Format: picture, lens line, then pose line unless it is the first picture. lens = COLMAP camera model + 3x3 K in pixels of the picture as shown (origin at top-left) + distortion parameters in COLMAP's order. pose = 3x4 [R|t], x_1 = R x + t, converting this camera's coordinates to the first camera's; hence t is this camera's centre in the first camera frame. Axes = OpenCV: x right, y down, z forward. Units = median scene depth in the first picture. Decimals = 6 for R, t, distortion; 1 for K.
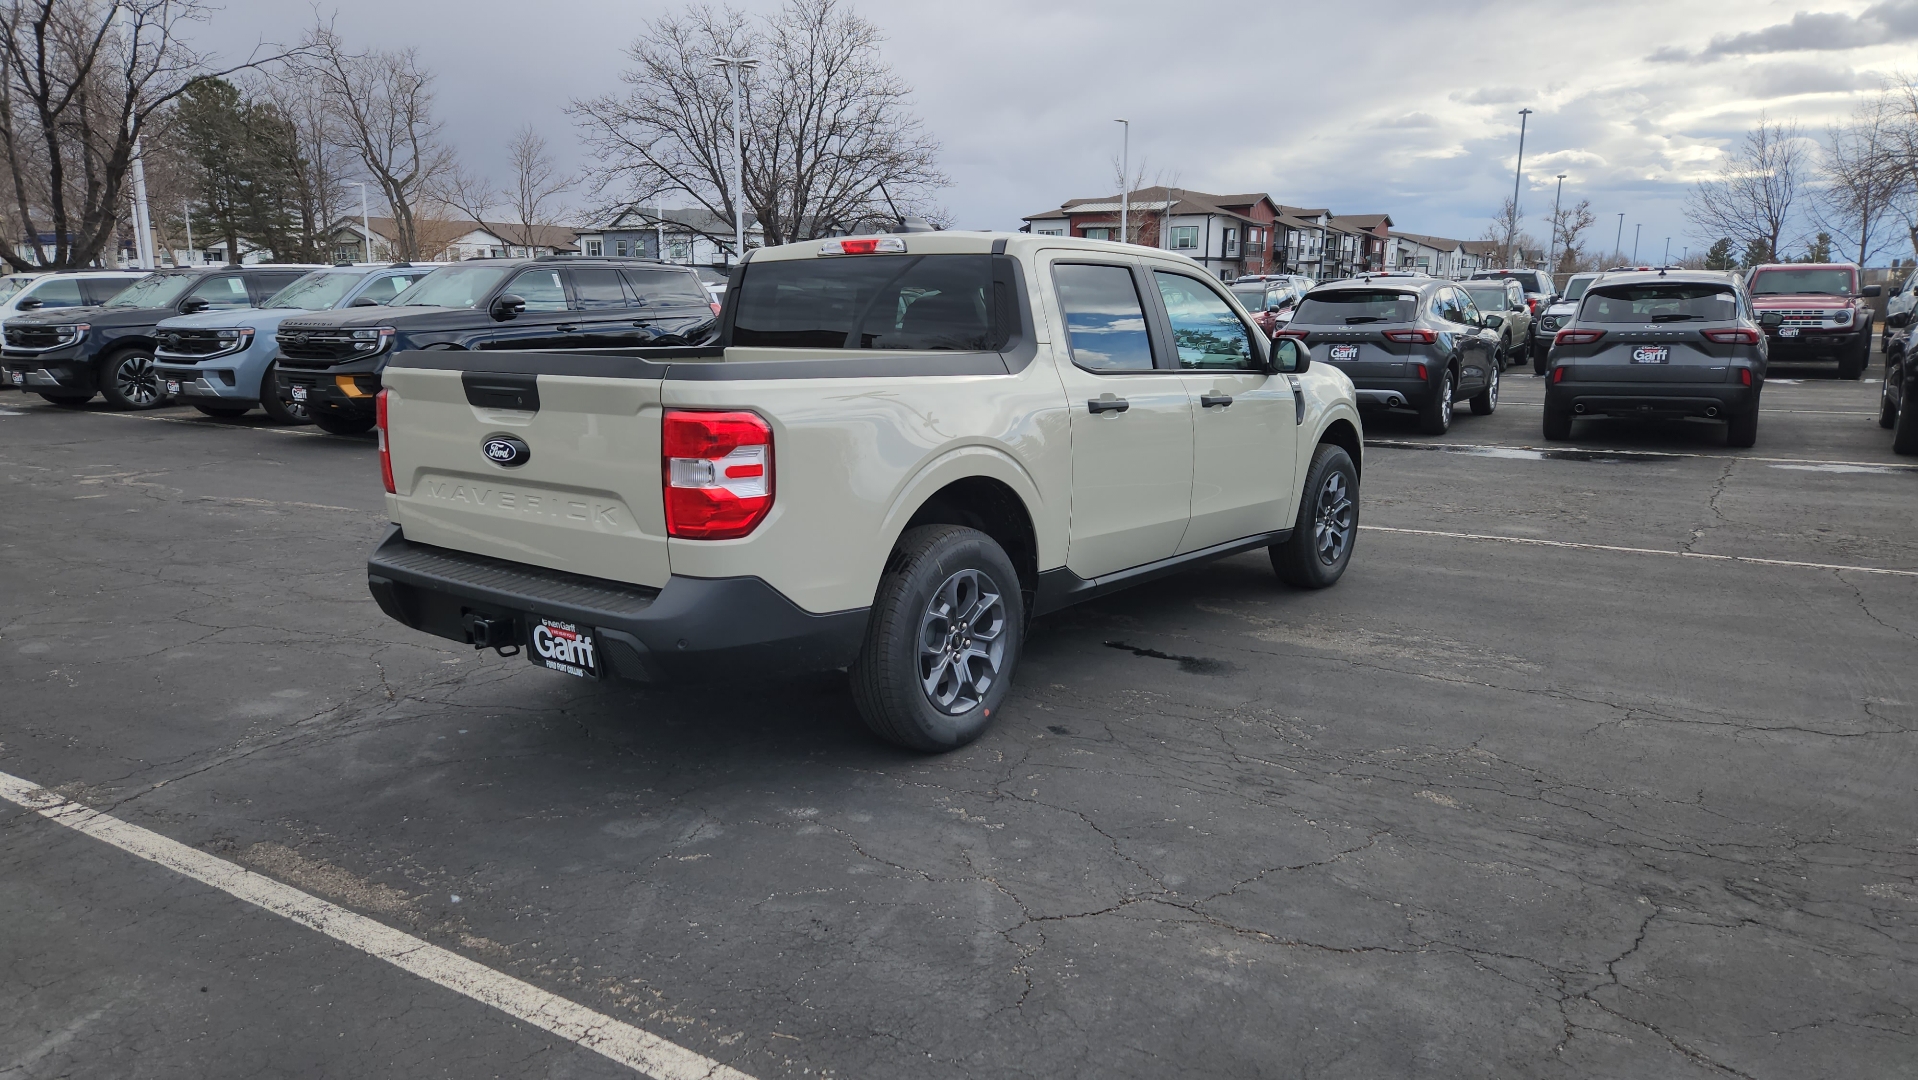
lens RADIAL K [[1279.7, 0, 925.8], [0, 1279.7, 556.3], [0, 0, 1]] dist [0.076509, -0.063556]
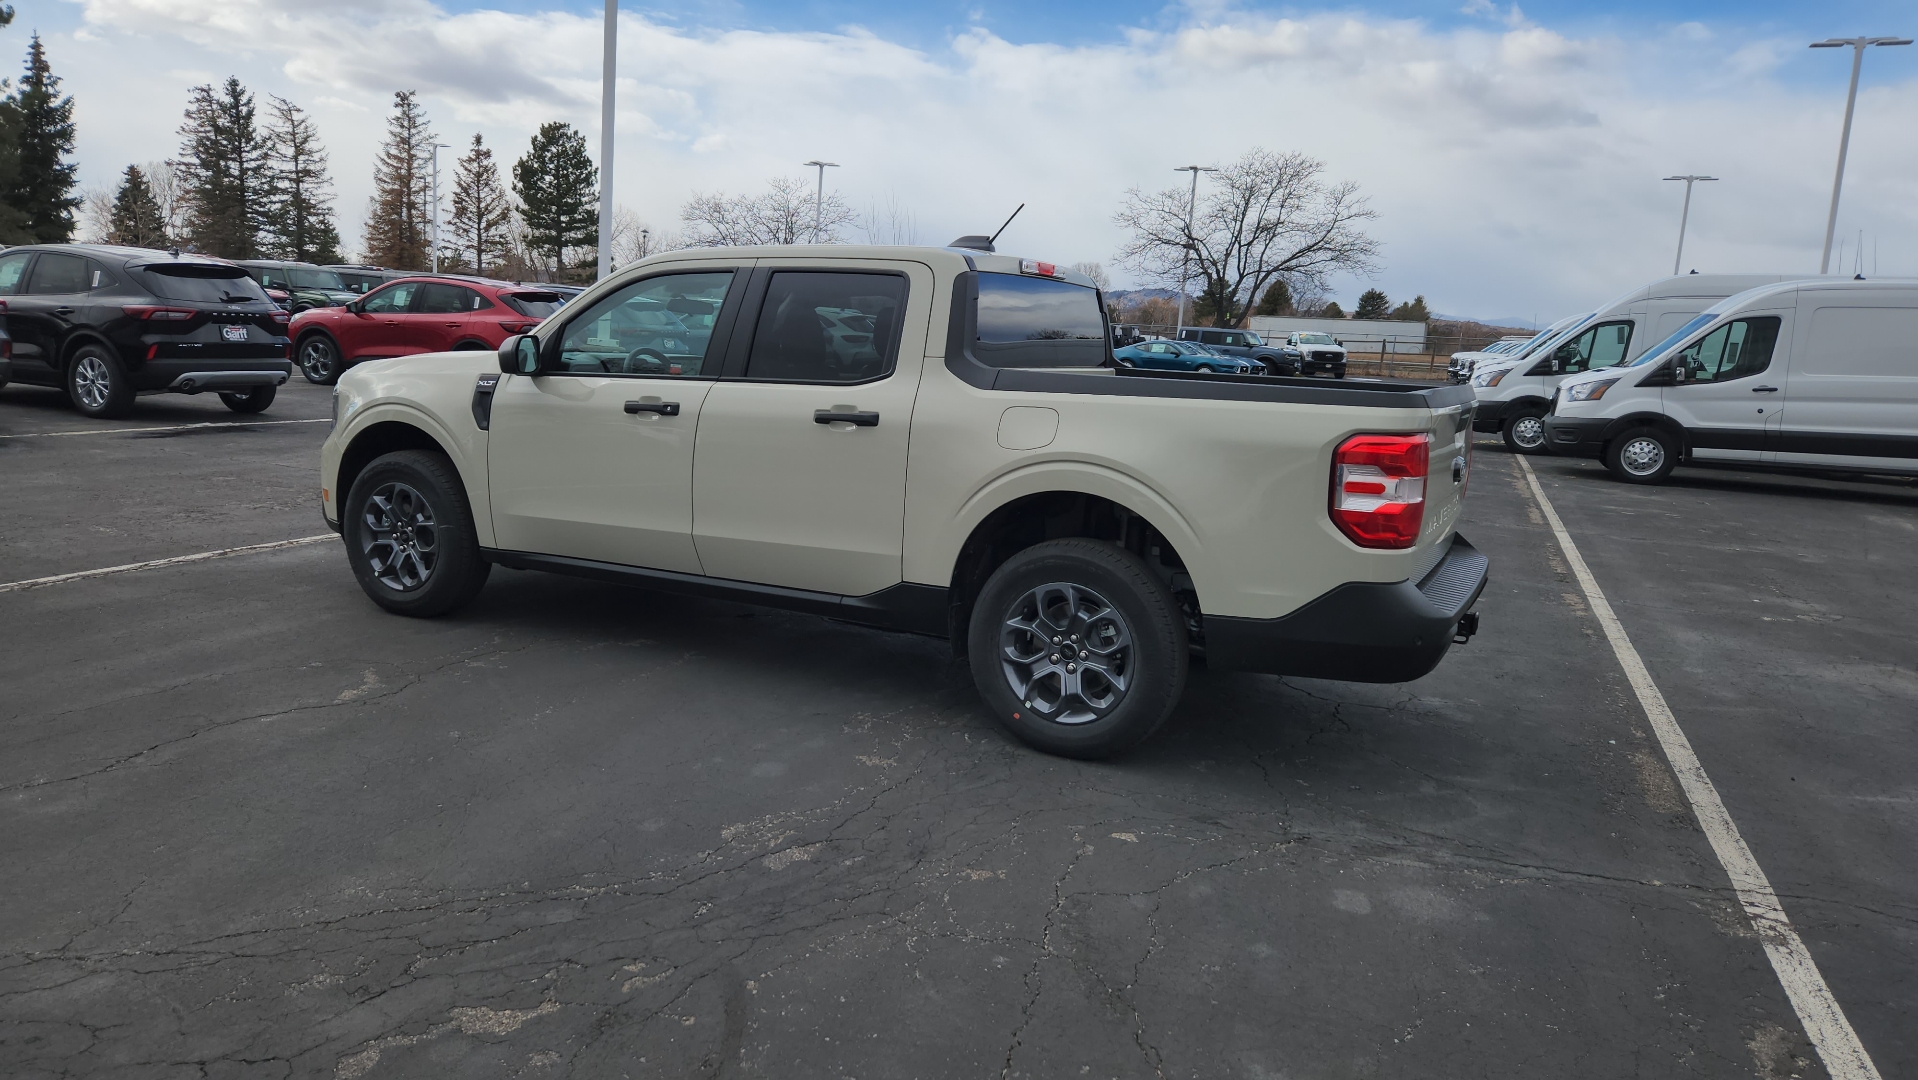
lens RADIAL K [[1270.8, 0, 929.7], [0, 1270.8, 531.3], [0, 0, 1]] dist [0.076239, -0.063785]
pose [[-0.186436, -0.159304, 0.969466, -0.986847], [0.130602, 0.973991, 0.185163, -0.219204], [-0.973748, 0.161136, -0.160781, 1.188728]]
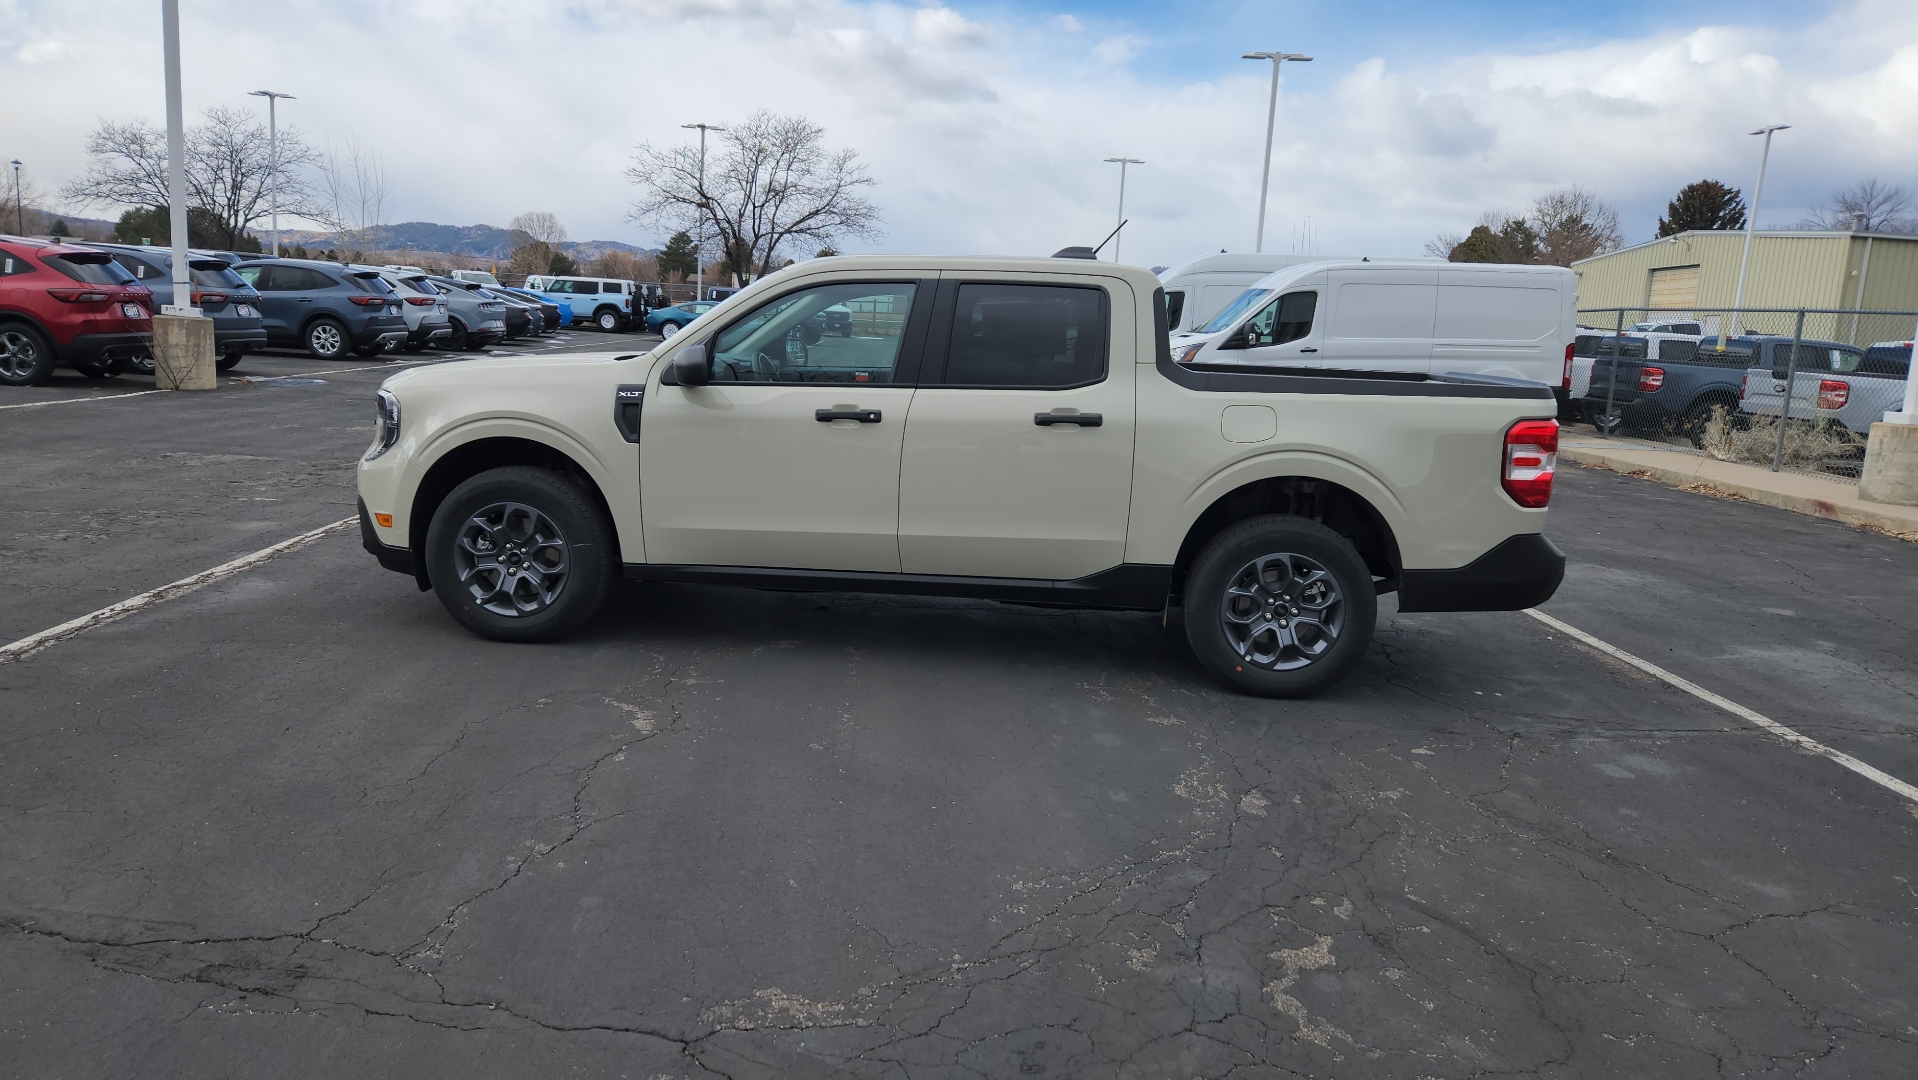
lens RADIAL K [[1278.1, 0, 924.0], [0, 1278.1, 532.5], [0, 0, 1]] dist [0.077320, -0.065304]
pose [[-0.561097, -0.163552, 0.811431, -0.861238], [0.106226, 0.957953, 0.266539, -0.327054], [-0.820905, 0.235749, -0.520131, 1.694995]]
